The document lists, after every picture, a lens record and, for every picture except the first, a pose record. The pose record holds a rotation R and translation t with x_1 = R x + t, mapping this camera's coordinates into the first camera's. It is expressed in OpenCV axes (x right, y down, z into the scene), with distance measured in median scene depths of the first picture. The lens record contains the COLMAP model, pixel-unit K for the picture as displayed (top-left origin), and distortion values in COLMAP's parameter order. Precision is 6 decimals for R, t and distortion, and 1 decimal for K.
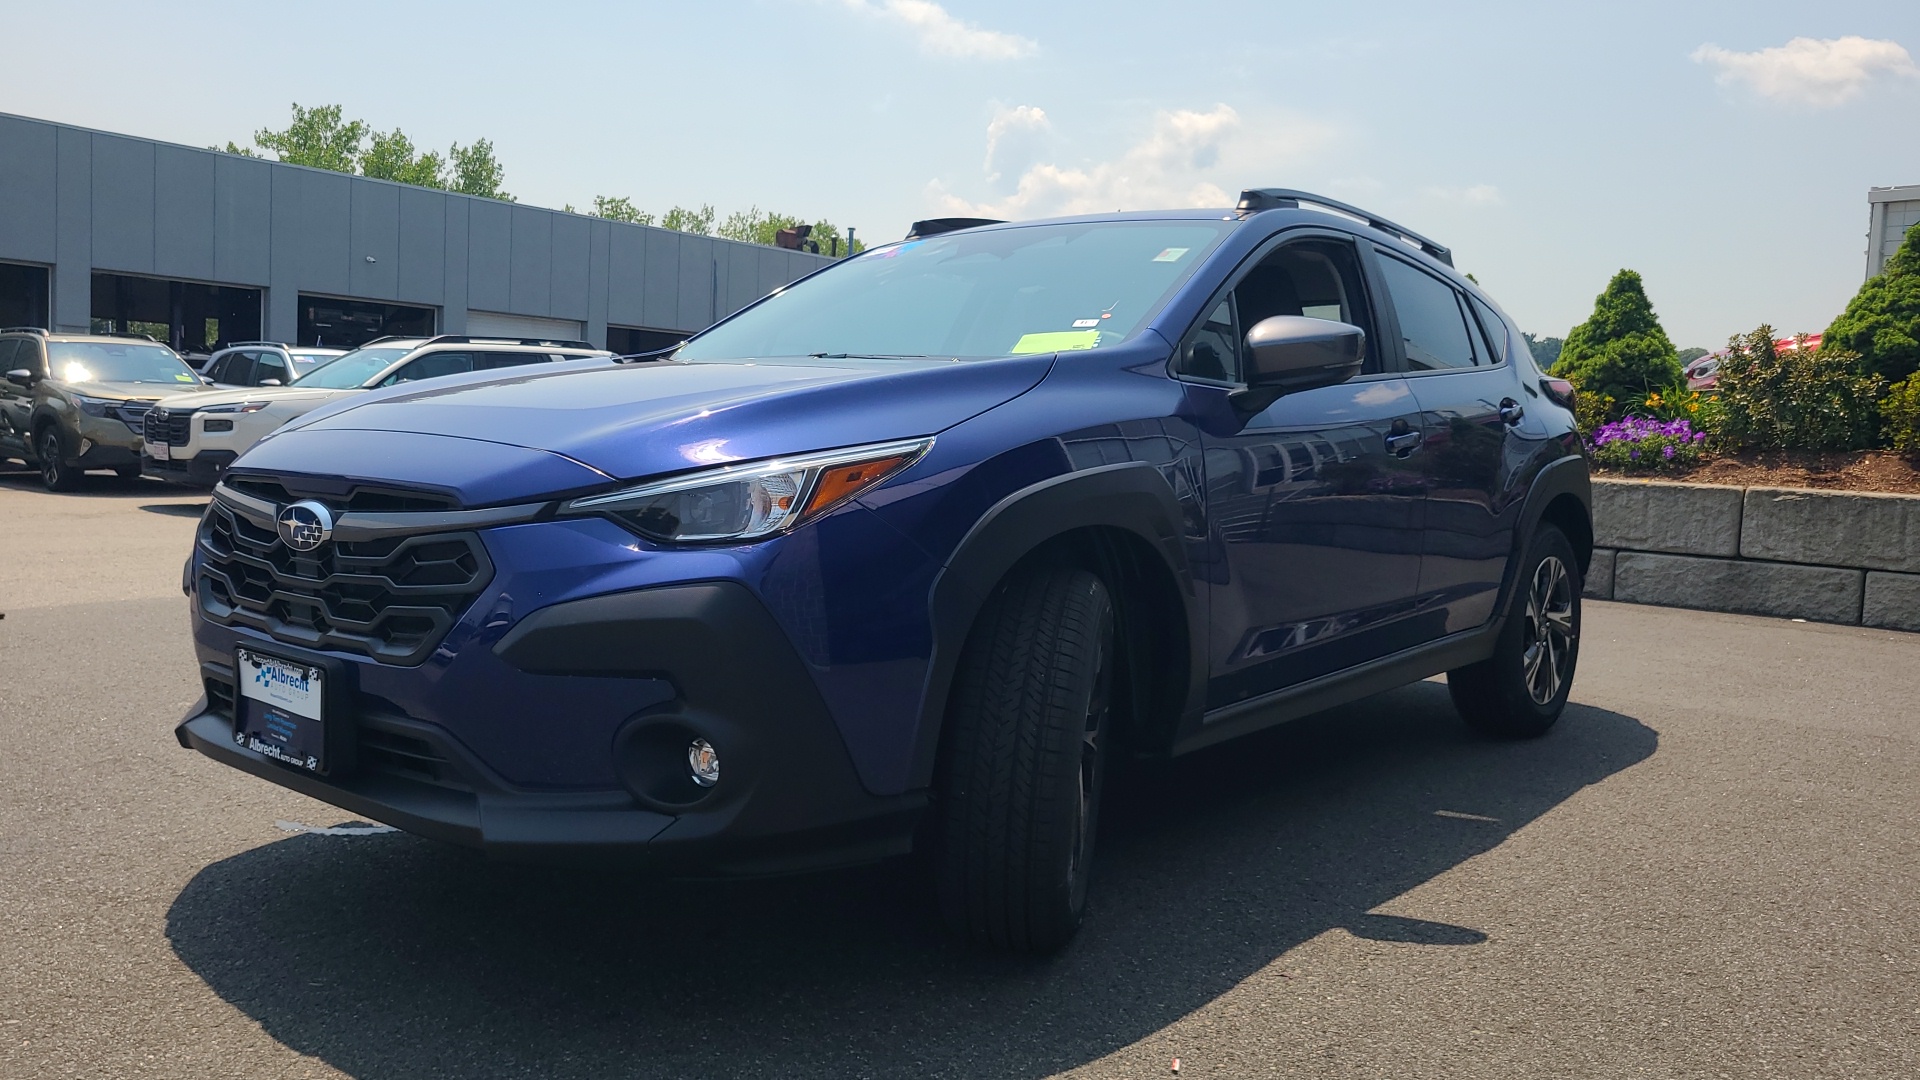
lens RADIAL K [[1441.2, 0, 881.3], [0, 1441.2, 547.5], [0, 0, 1]] dist [0.040372, -0.035250]
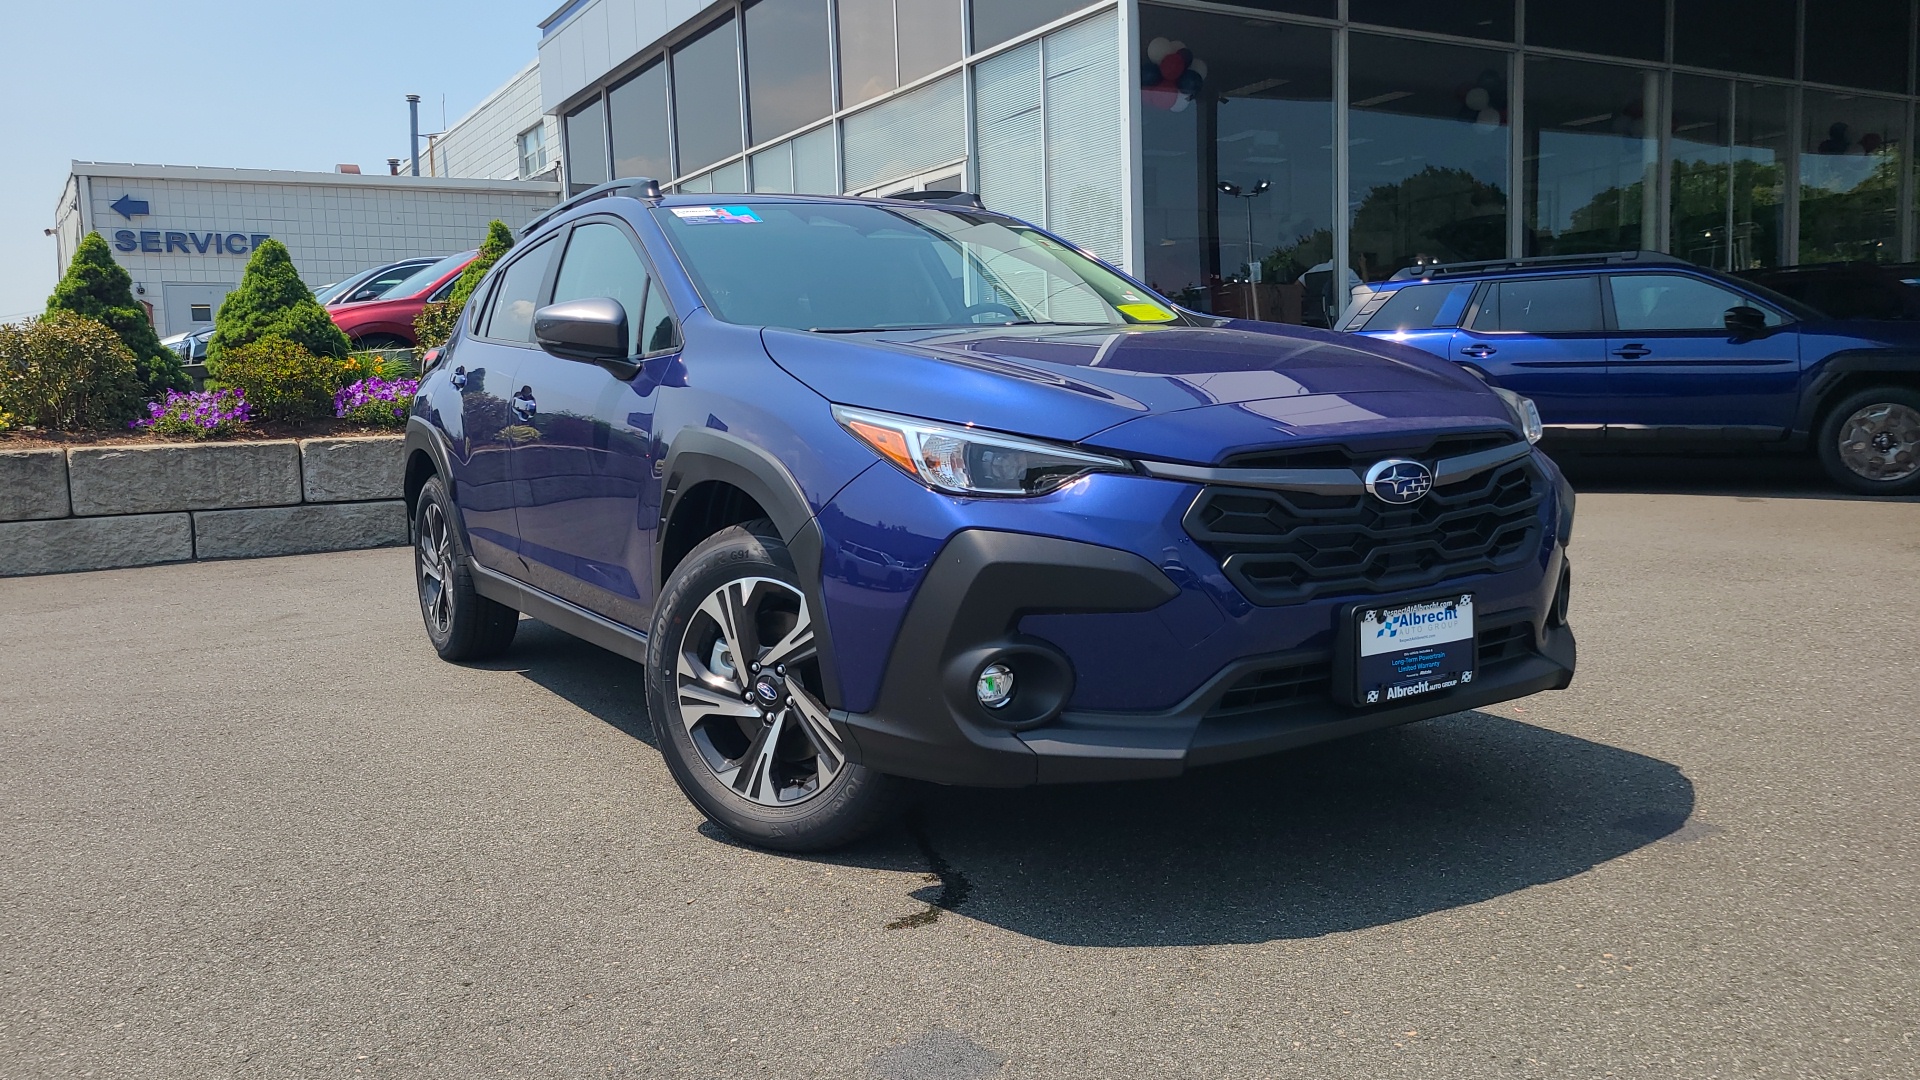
lens RADIAL K [[1441.2, 0, 912.1], [0, 1441.2, 549.7], [0, 0, 1]] dist [0.040372, -0.035250]
pose [[0.296243, -0.146492, 0.943811, -1.516925], [0.122639, 0.985822, 0.114519, -0.131468], [-0.947206, 0.081823, 0.310009, 0.994734]]
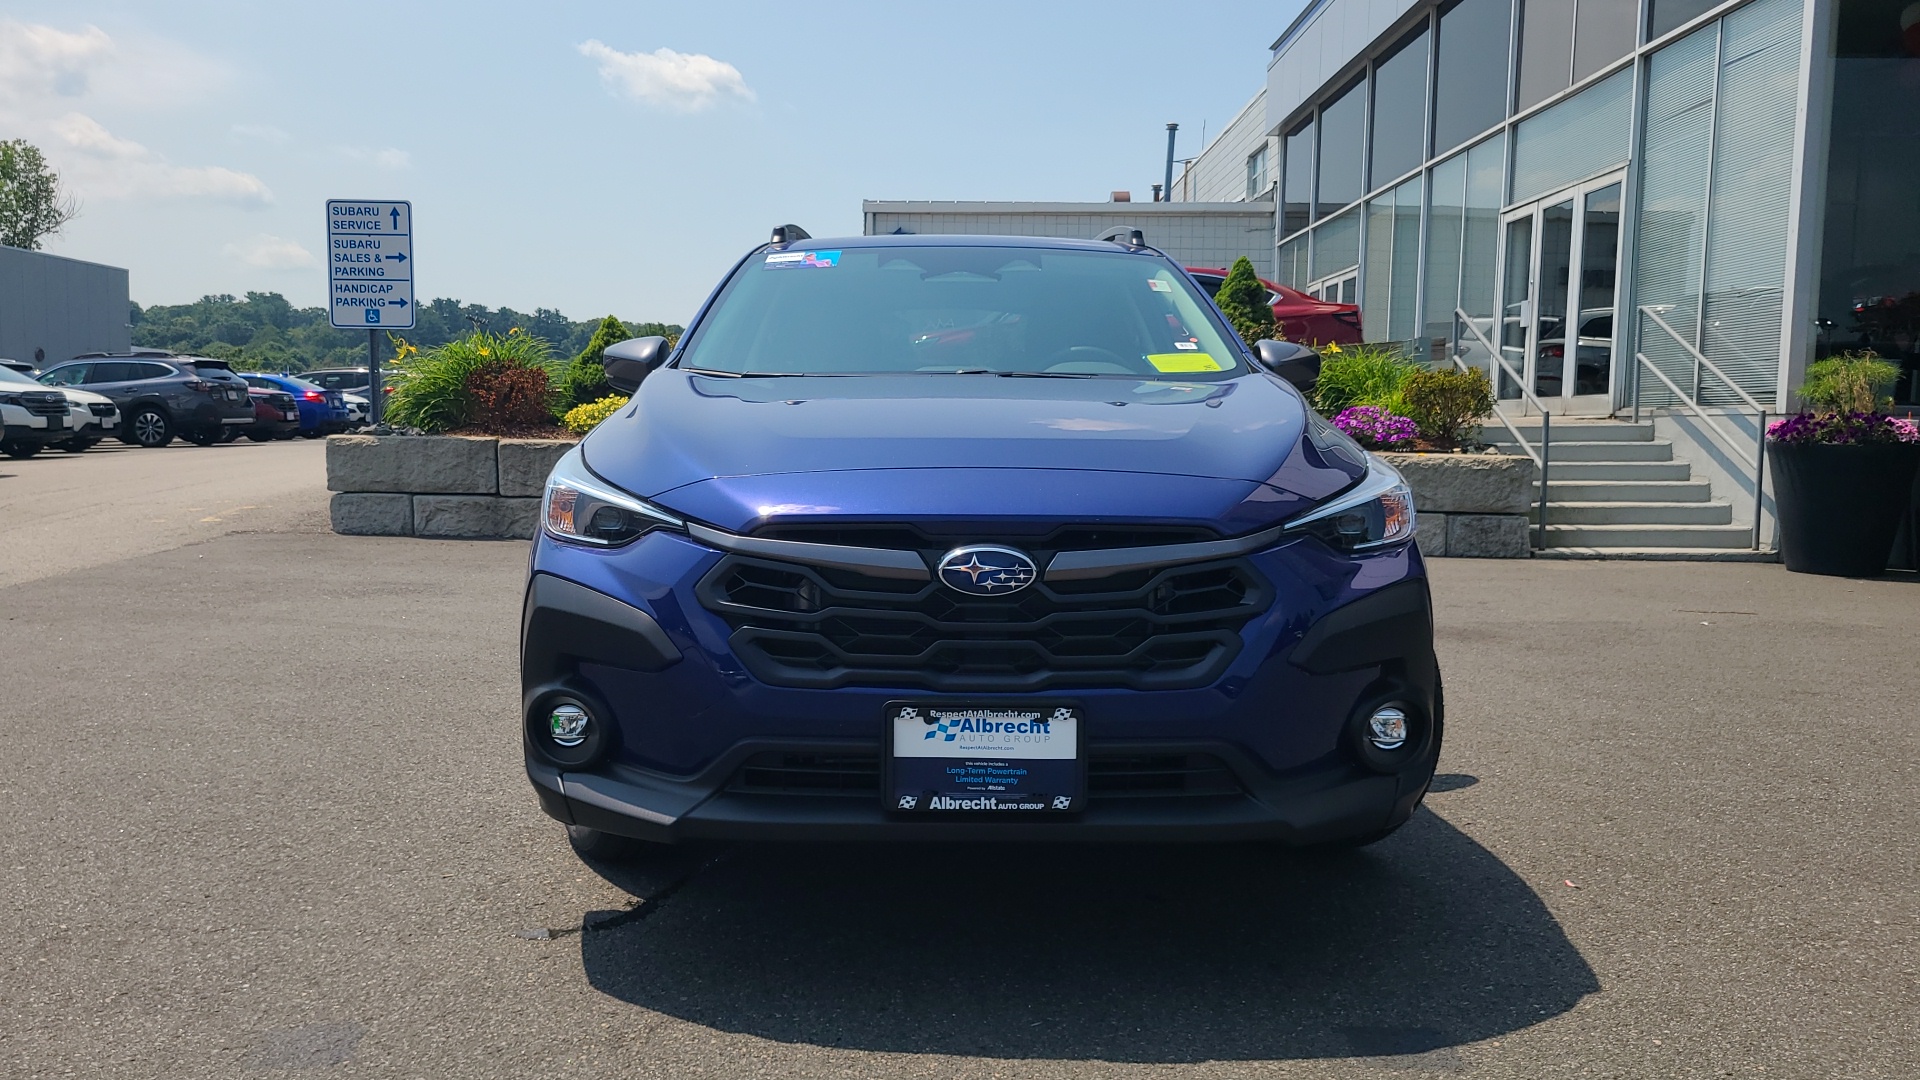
lens RADIAL K [[1441.2, 0, 918.8], [0, 1441.2, 563.6], [0, 0, 1]] dist [0.040372, -0.035250]
pose [[0.754162, -0.090230, 0.650460, -1.044235], [0.067031, 0.995919, 0.060434, -0.079326], [-0.653259, -0.001977, 0.757132, 0.289223]]
